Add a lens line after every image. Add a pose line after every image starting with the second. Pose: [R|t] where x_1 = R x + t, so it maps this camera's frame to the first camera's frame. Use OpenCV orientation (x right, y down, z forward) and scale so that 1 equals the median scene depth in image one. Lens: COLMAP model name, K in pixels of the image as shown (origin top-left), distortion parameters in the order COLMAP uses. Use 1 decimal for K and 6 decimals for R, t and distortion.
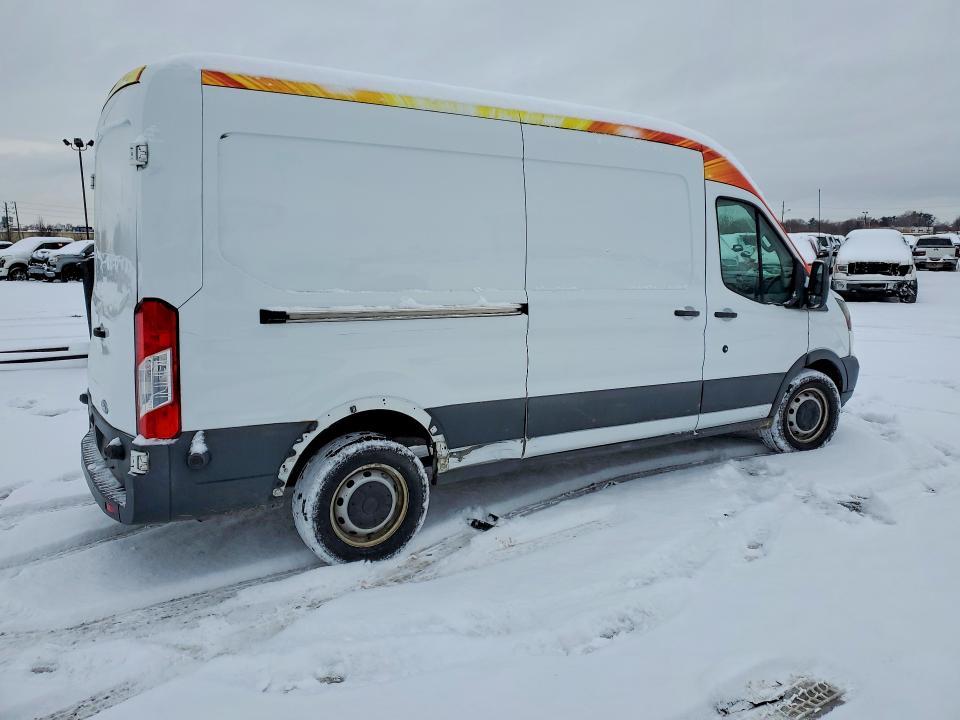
lens RADIAL K [[748.1, 0, 481.0], [0, 748.1, 358.1], [0, 0, 1]] dist [0.052714, -0.031171]
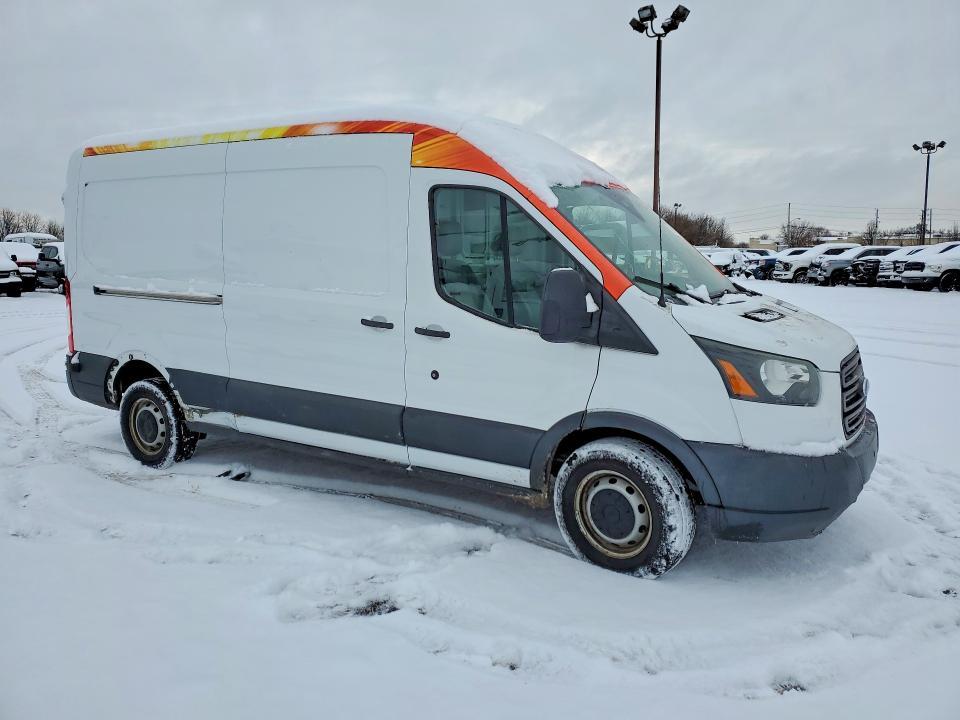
lens RADIAL K [[748.1, 0, 498.5], [0, 748.1, 359.0], [0, 0, 1]] dist [0.052714, -0.031171]
pose [[0.424373, 0.125555, -0.896740, 1.101430], [-0.131550, 0.988382, 0.076131, -0.102486], [0.895881, 0.085658, 0.435959, 0.739181]]
